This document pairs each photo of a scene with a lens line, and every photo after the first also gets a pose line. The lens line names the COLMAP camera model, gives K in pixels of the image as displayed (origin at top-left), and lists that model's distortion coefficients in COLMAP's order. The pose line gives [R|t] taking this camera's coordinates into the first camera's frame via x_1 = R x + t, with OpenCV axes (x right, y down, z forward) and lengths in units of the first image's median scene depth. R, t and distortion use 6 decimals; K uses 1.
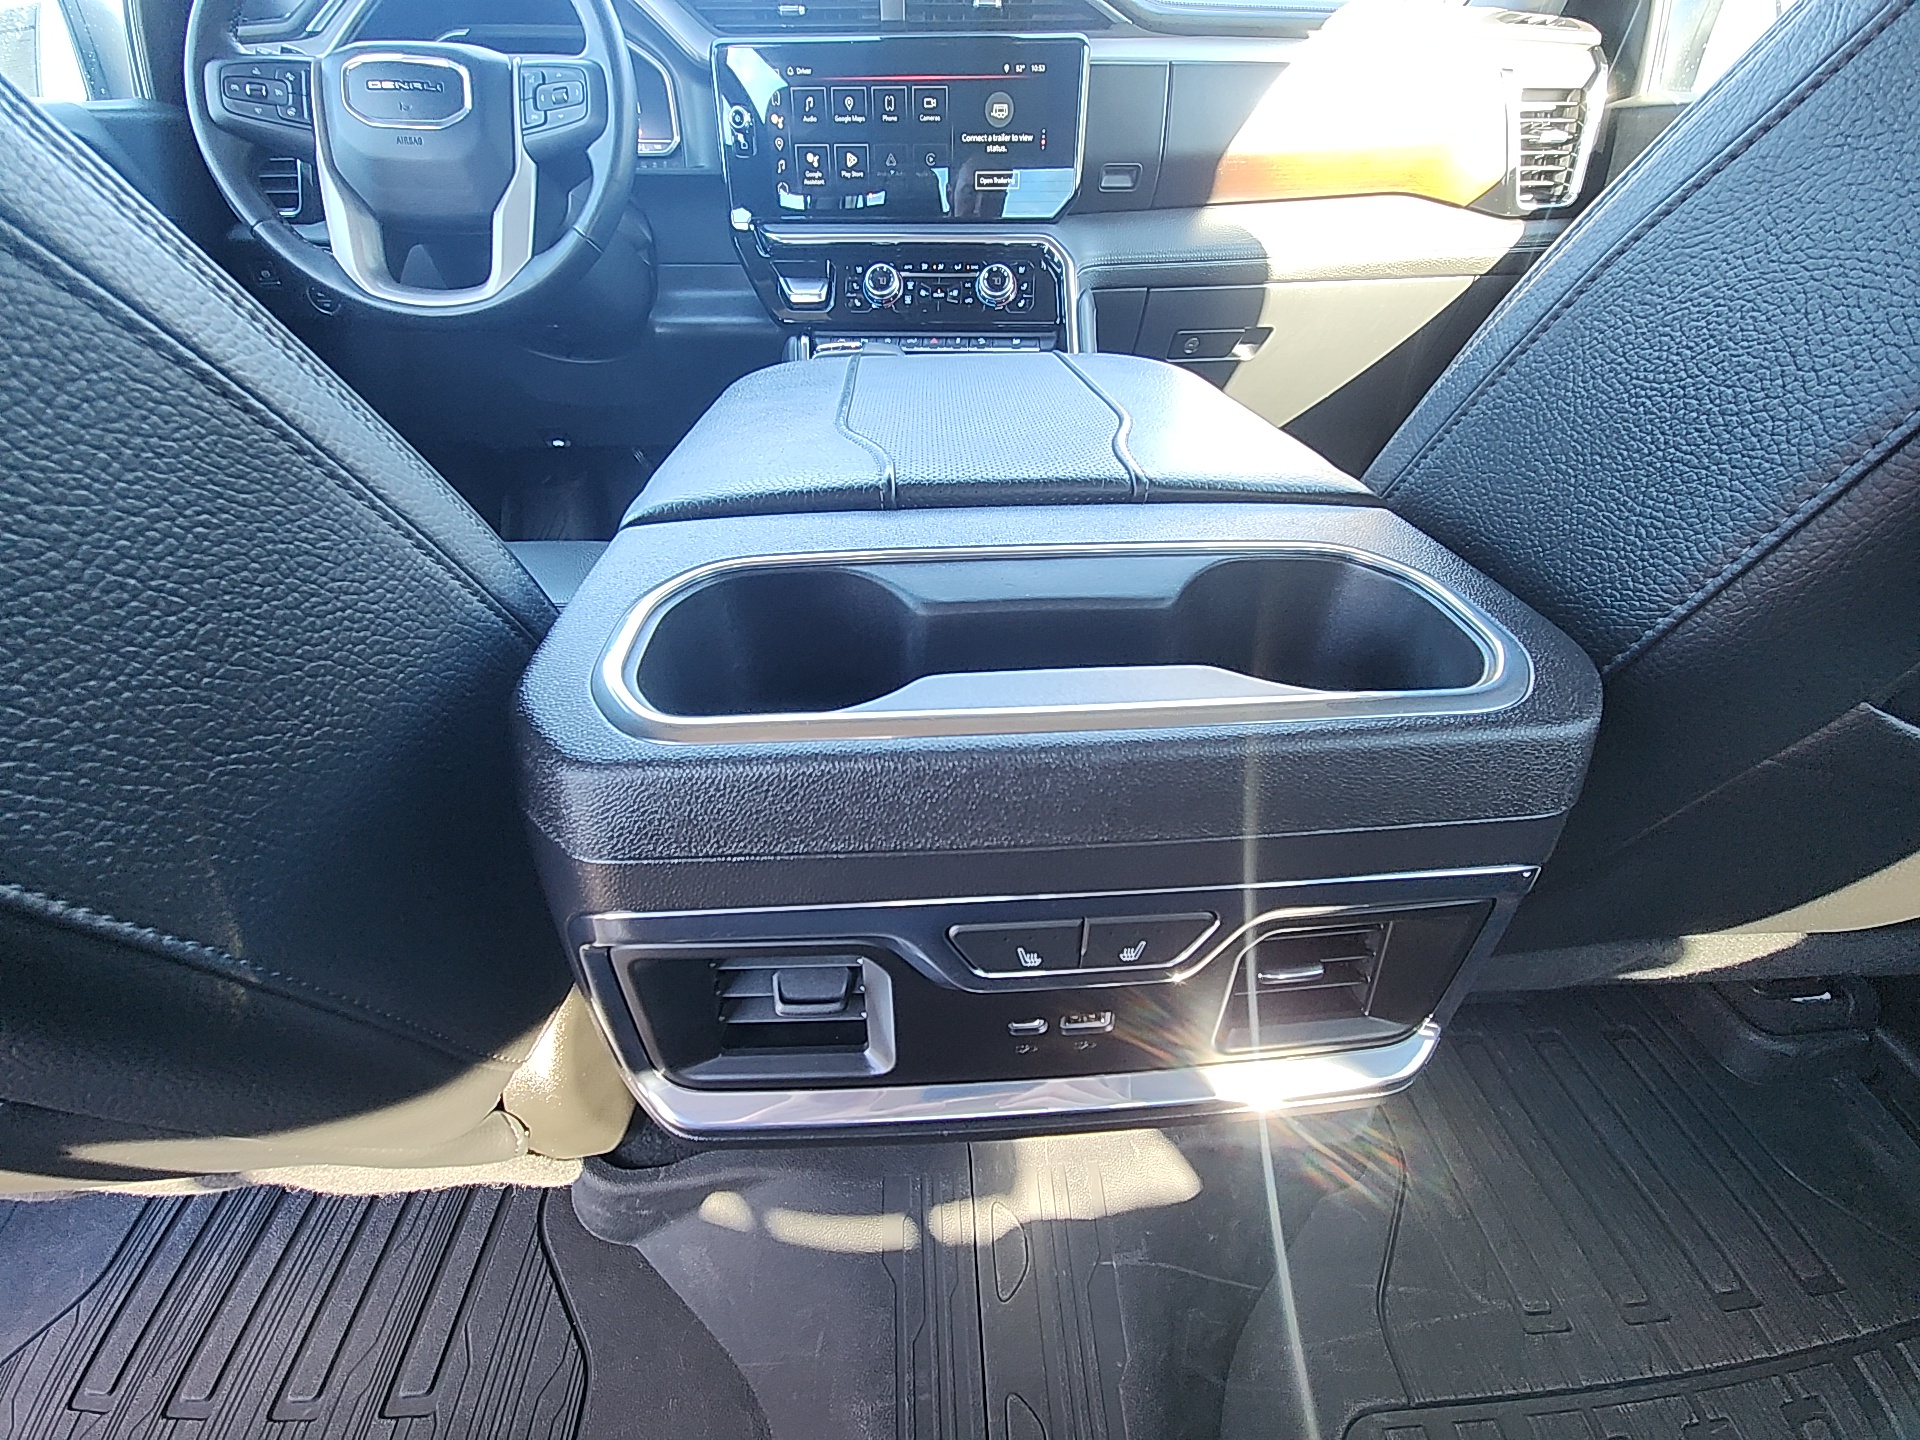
lens RADIAL K [[774.4, 0, 953.7], [0, 774.4, 706.2], [0, 0, 1]] dist [0.010601, -0.008246]
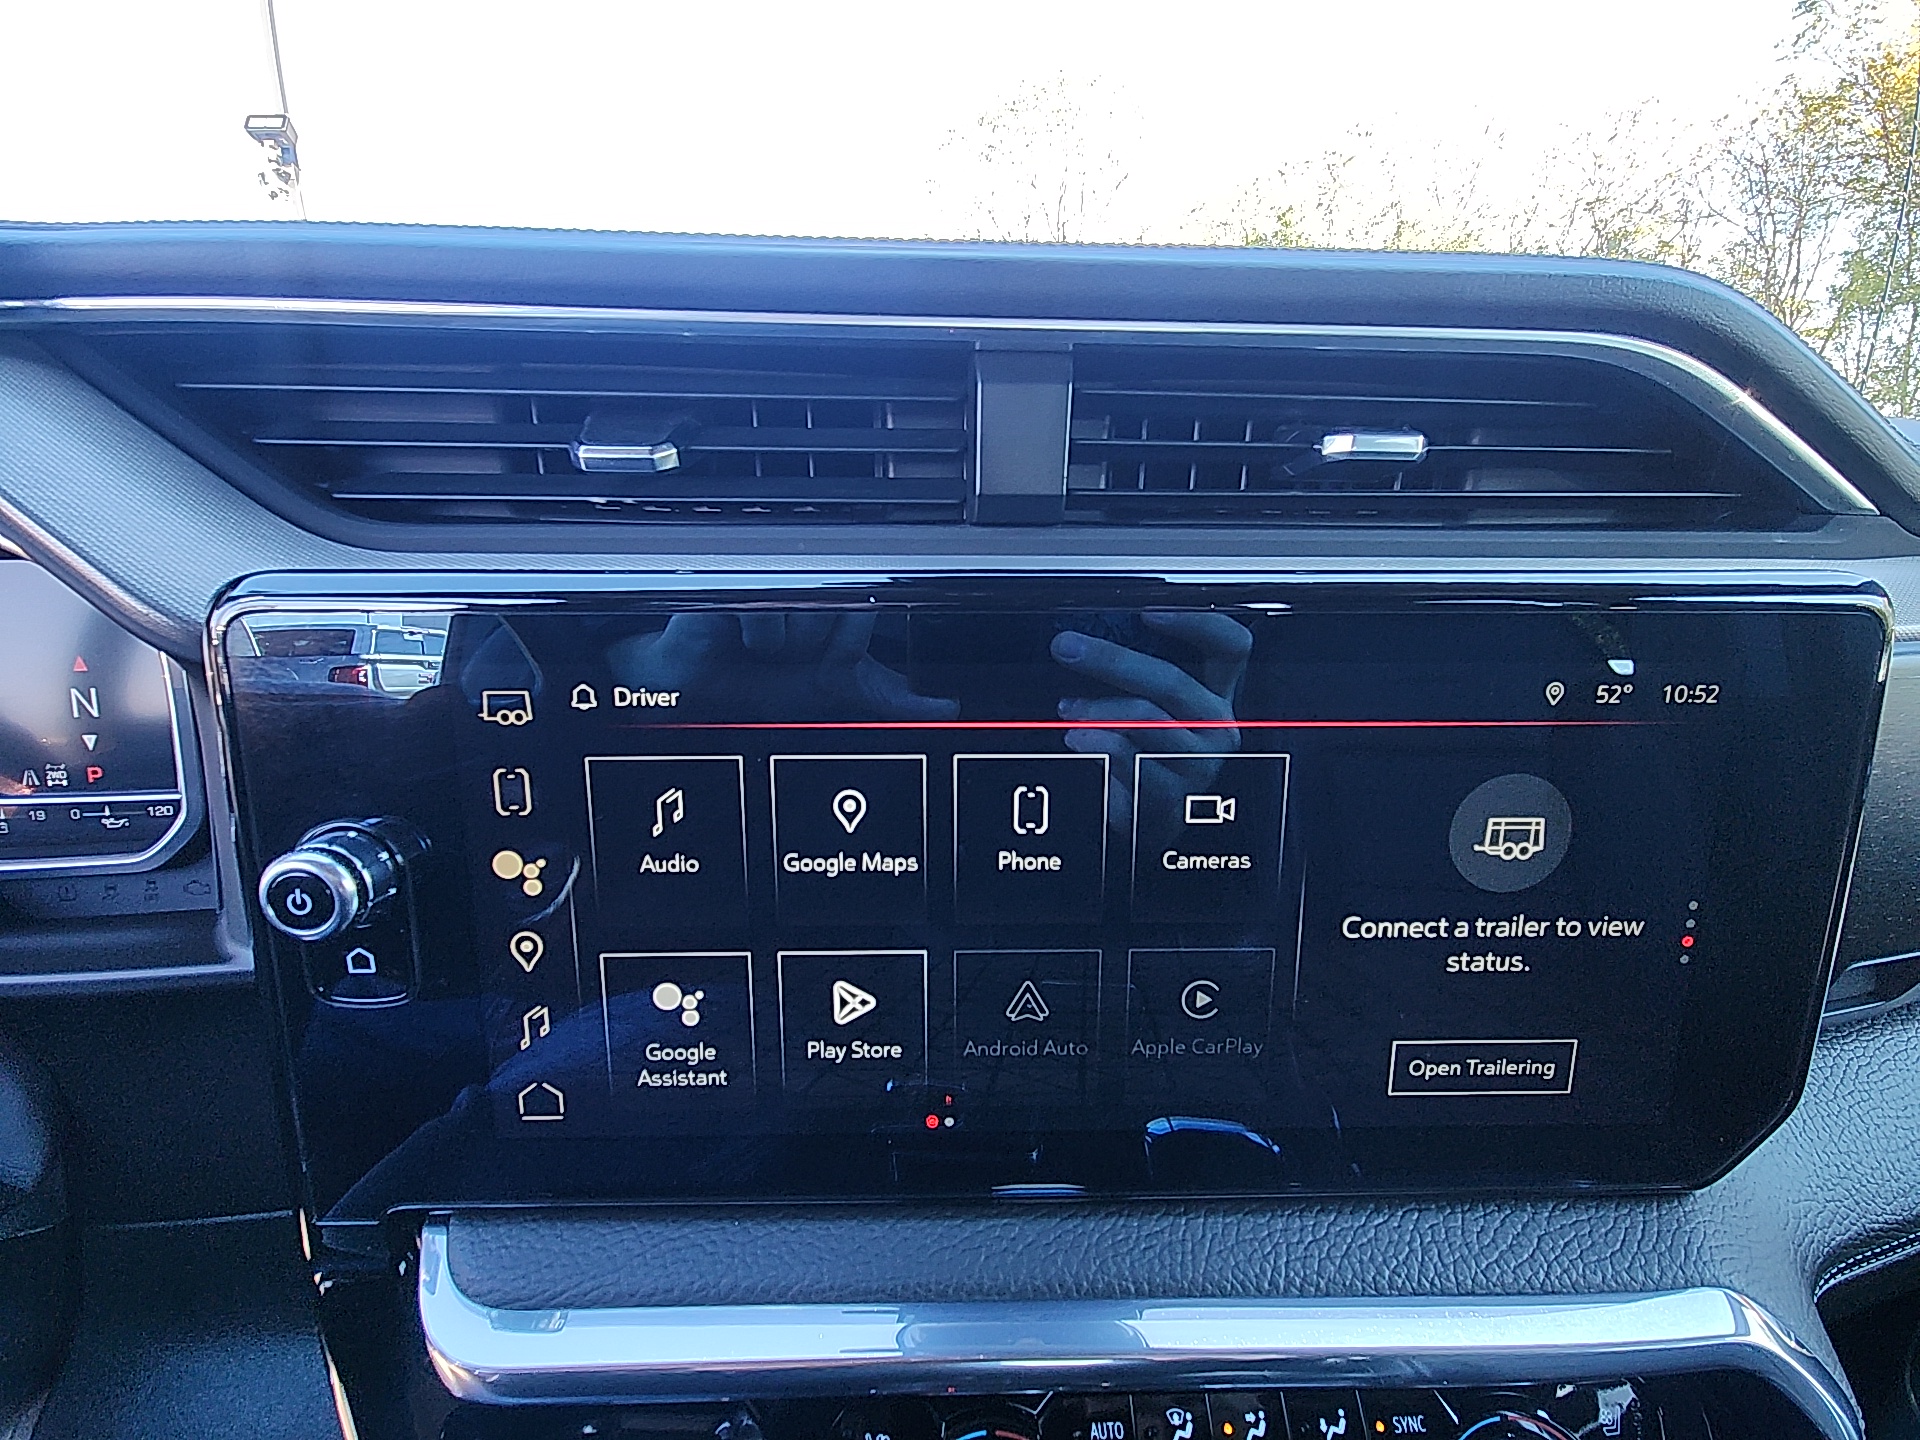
lens RADIAL K [[774.4, 0, 955.1], [0, 774.4, 696.5], [0, 0, 1]] dist [0.010601, -0.008246]
pose [[0.996410, -0.016225, 0.083089, -0.119062], [0.042162, 0.946196, -0.320836, -0.713503], [-0.073412, 0.323188, 0.943483, 0.754547]]
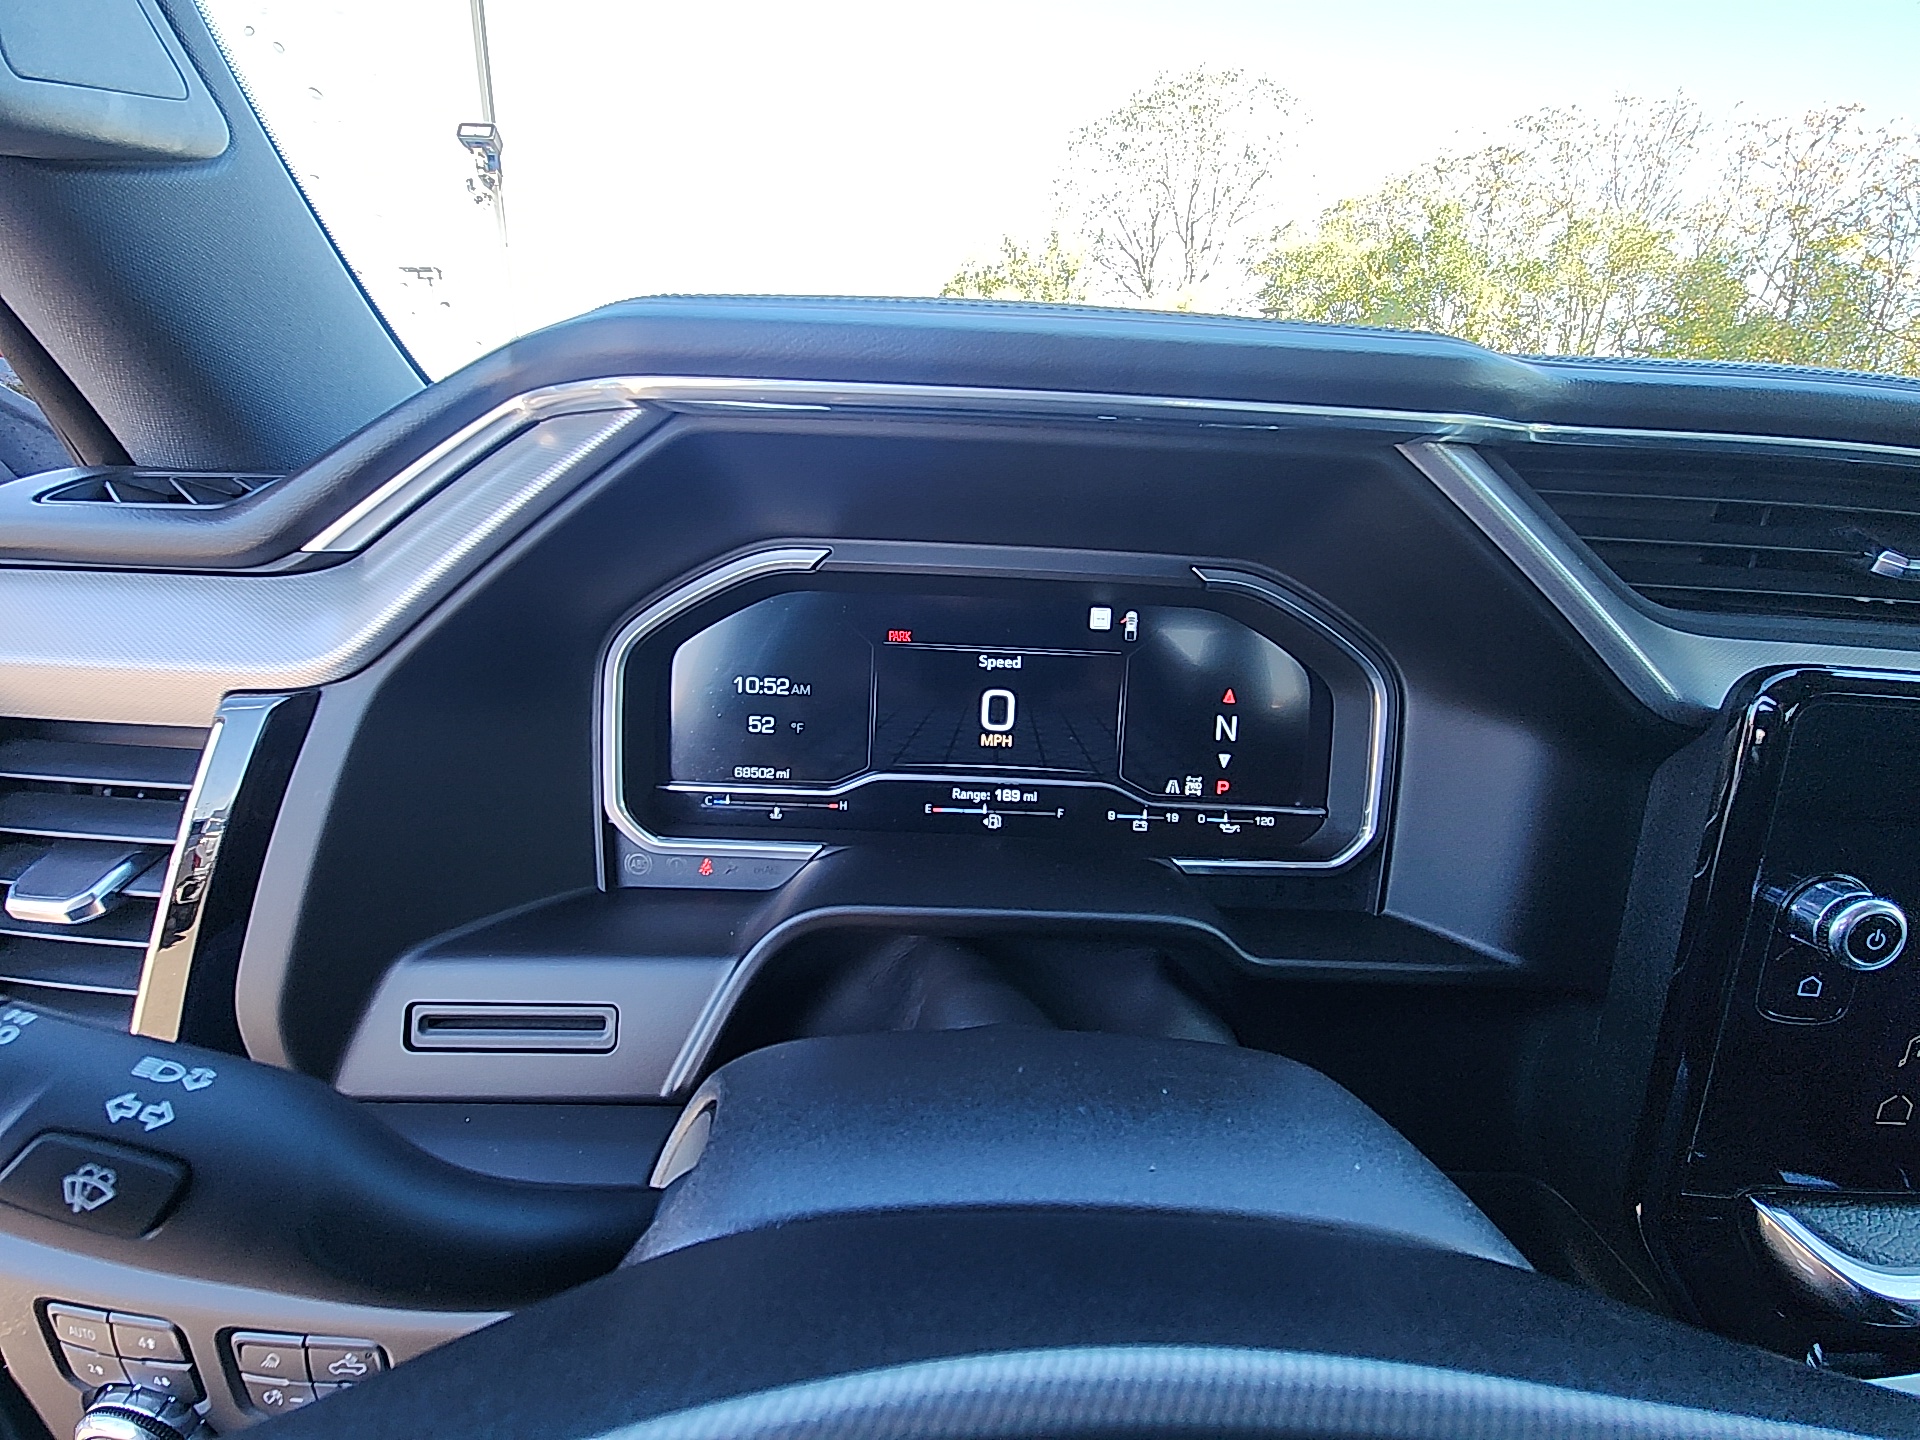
lens RADIAL K [[774.4, 0, 952.0], [0, 774.4, 701.1], [0, 0, 1]] dist [0.010601, -0.008246]
pose [[0.998176, 0.052550, -0.029733, -0.559155], [-0.059249, 0.947300, -0.314822, -0.712197], [0.011623, 0.316009, 0.948685, 0.713525]]
